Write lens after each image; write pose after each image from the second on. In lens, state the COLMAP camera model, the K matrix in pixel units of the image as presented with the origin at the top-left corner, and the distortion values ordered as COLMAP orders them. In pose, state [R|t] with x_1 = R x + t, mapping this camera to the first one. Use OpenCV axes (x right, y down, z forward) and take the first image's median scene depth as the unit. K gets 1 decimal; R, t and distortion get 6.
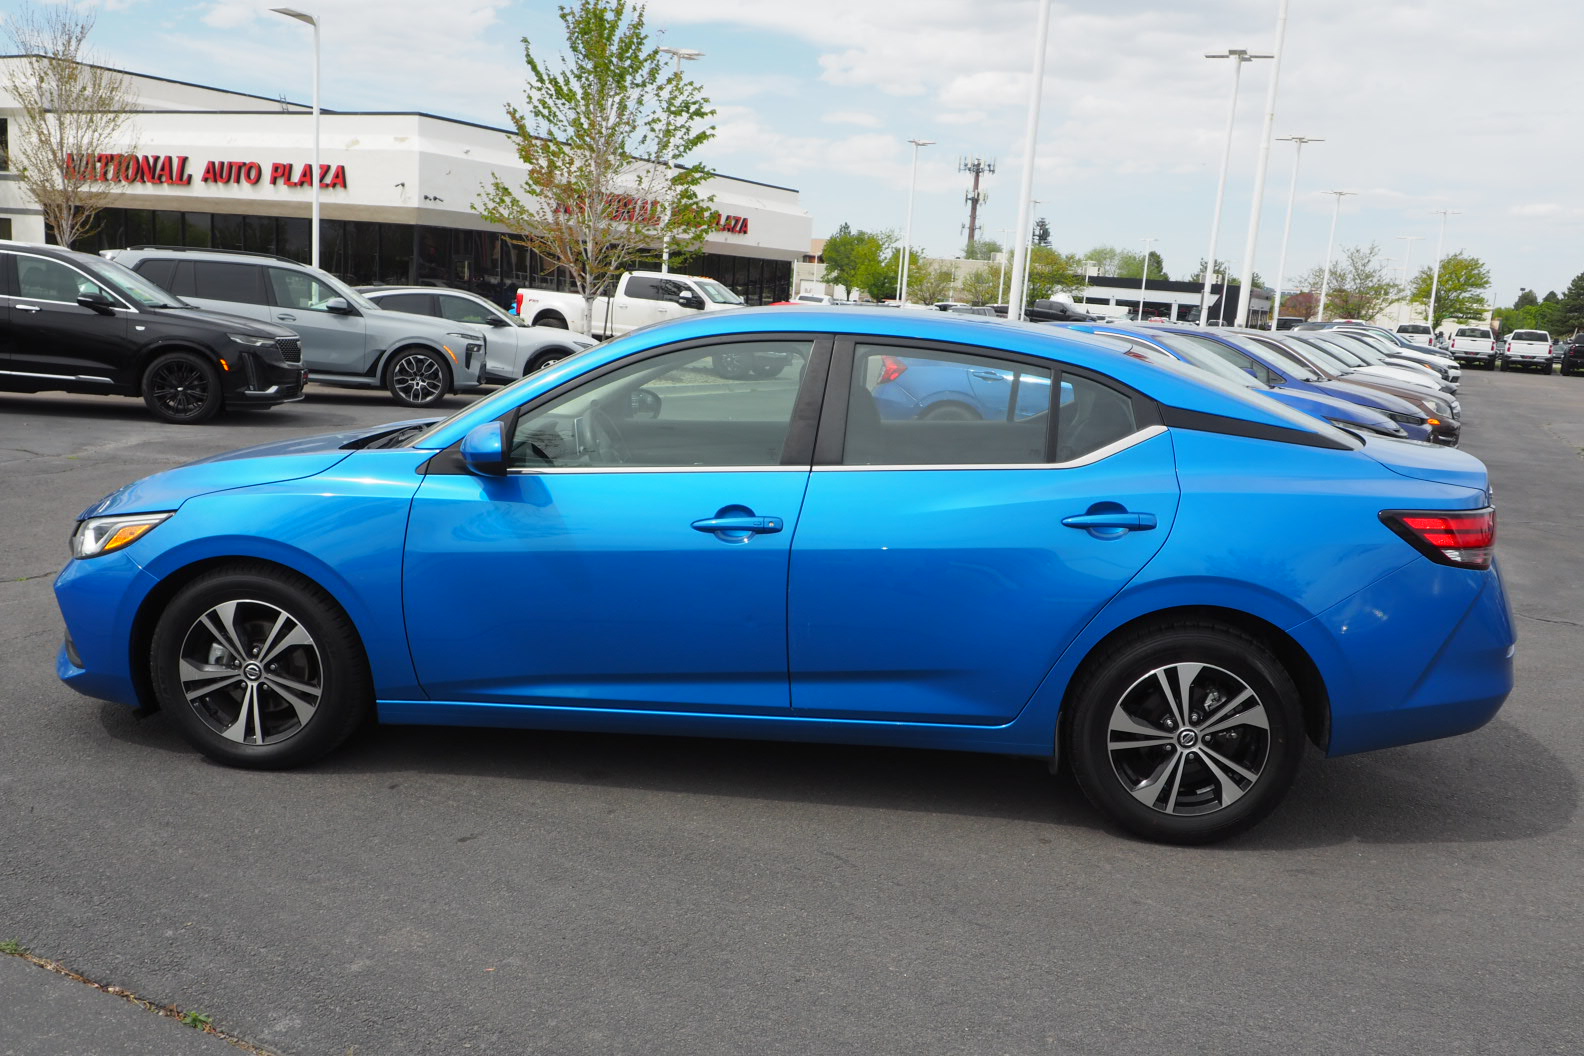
lens RADIAL K [[1244.7, 0, 820.1], [0, 1244.7, 542.0], [0, 0, 1]] dist [-0.020551, 0.000317]
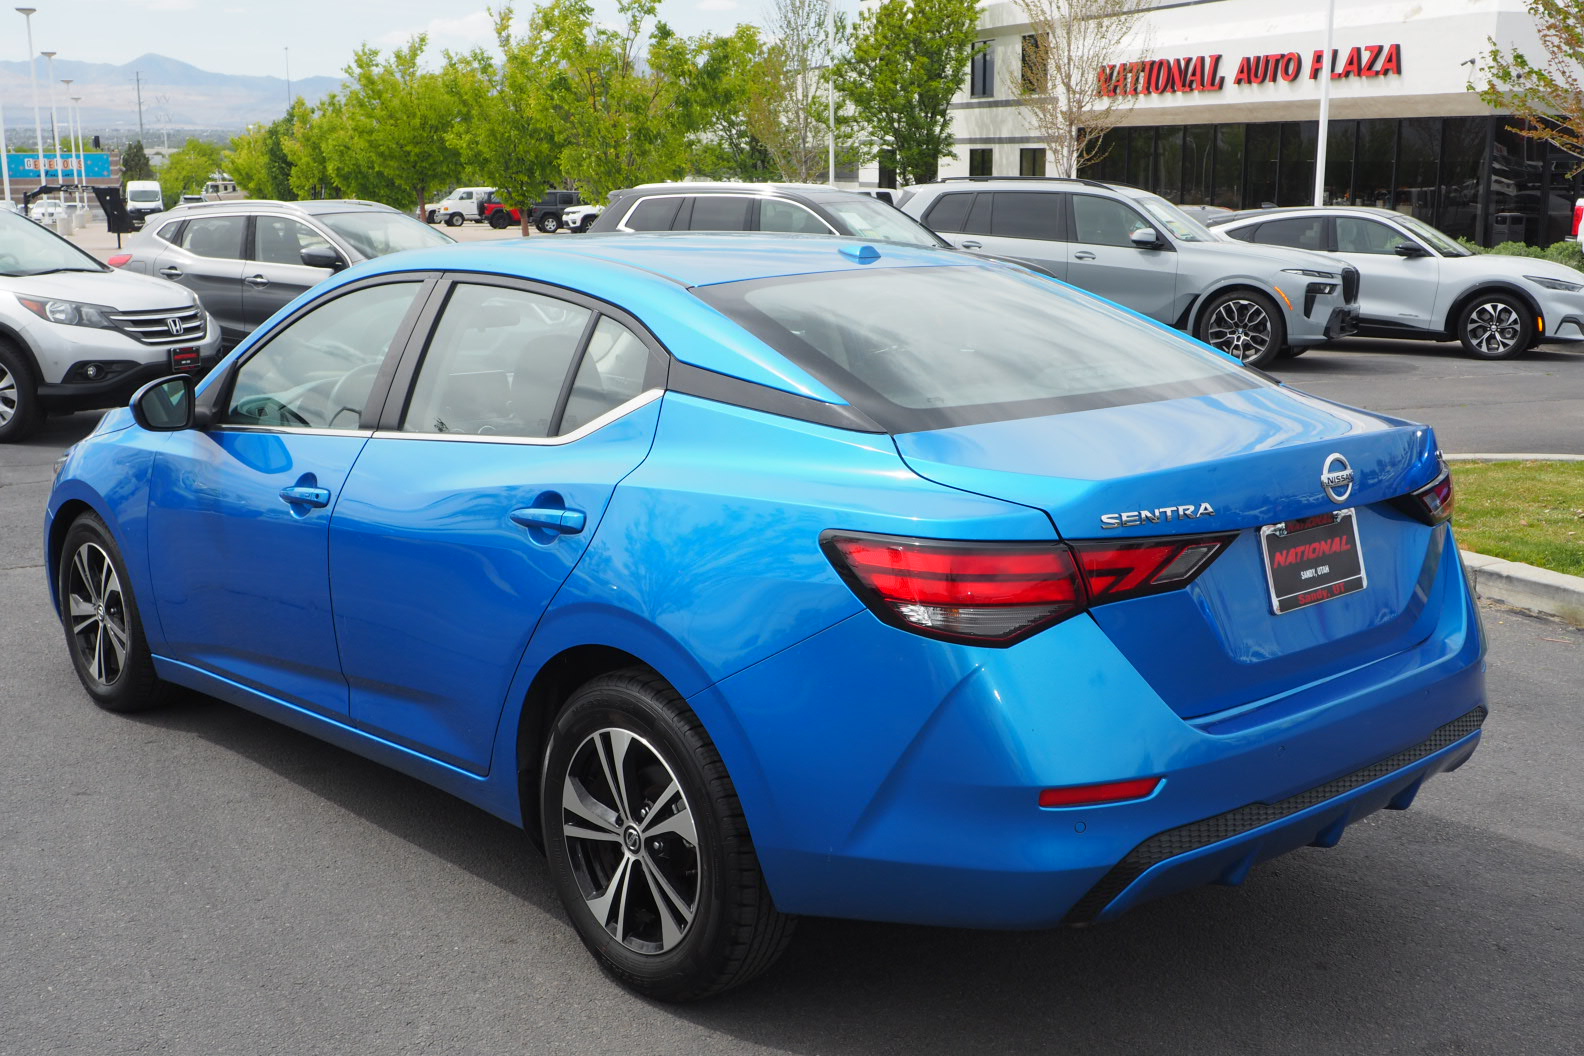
lens RADIAL K [[1701.6, 0, 792.4], [0, 1701.6, 544.2], [0, 0, 1]] dist [-0.014661, 0.000000]
pose [[0.736957, 0.075252, -0.671737, 0.102659], [-0.079819, 0.996519, 0.024067, -0.003764], [0.671210, 0.035881, 0.740398, 0.036660]]
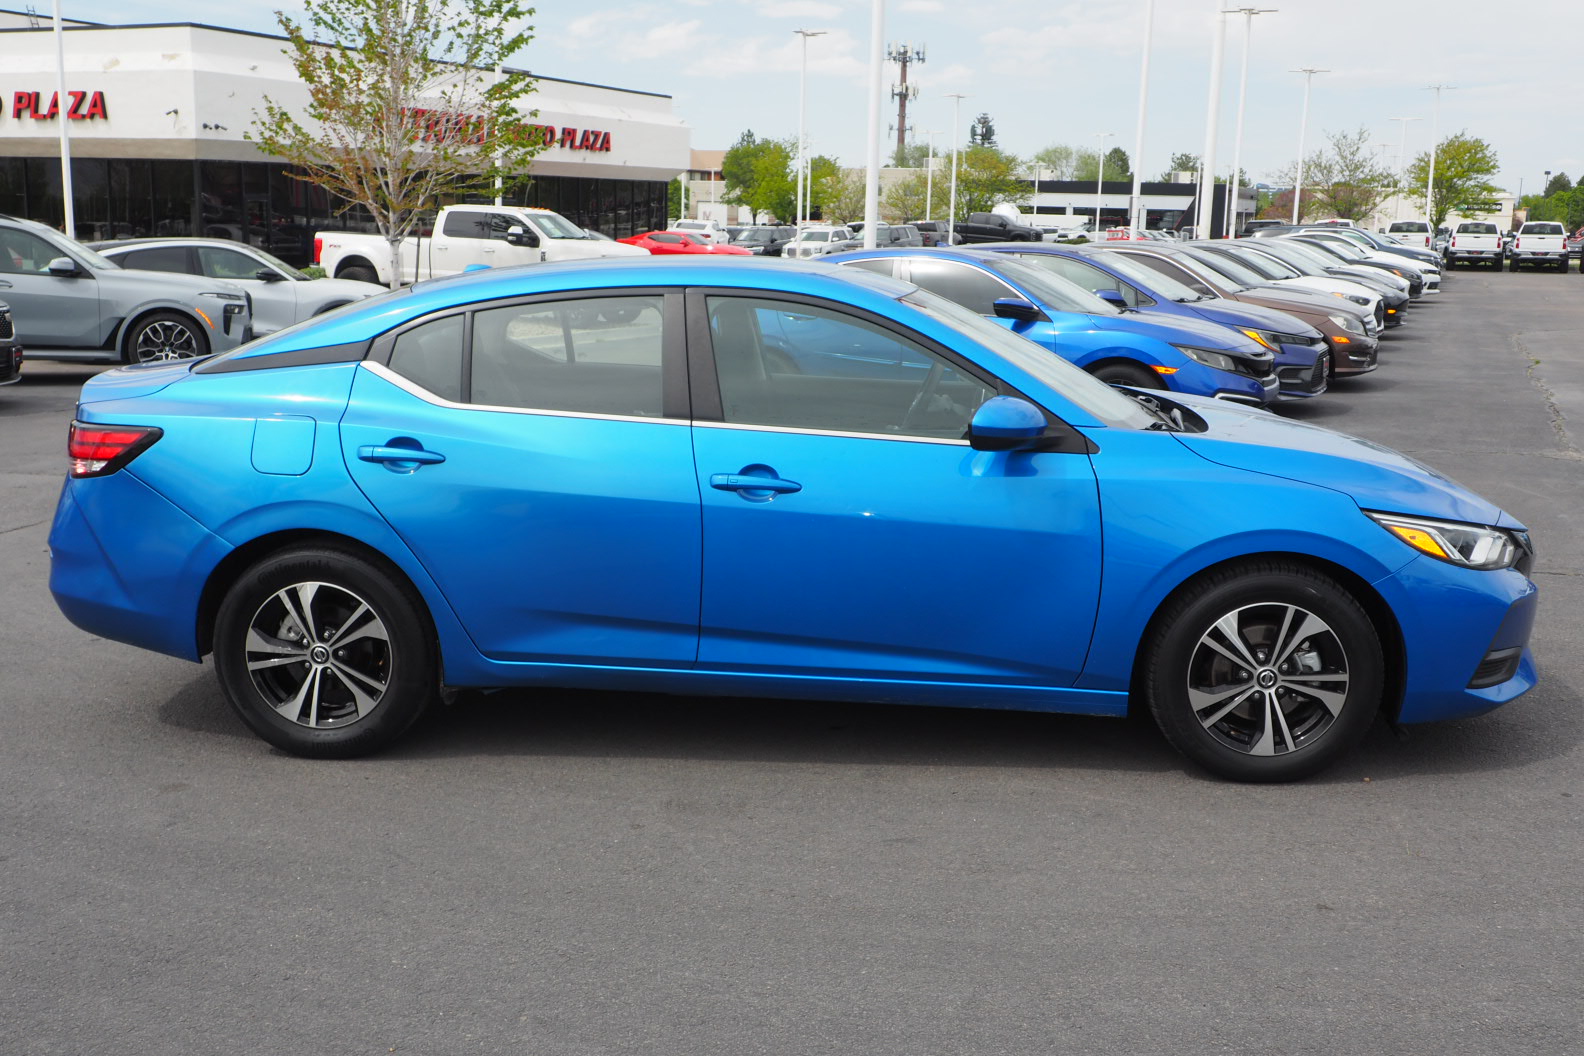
lens RADIAL K [[1495.4, 0, 792.0], [0, 1495.4, 528.4], [0, 0, 1]] dist [-0.017899, 0.000000]
pose [[0.997544, -0.055978, 0.042098, 0.027574], [0.055600, 0.998402, 0.010099, 0.001271], [-0.042596, -0.007733, 0.999062, -0.013272]]
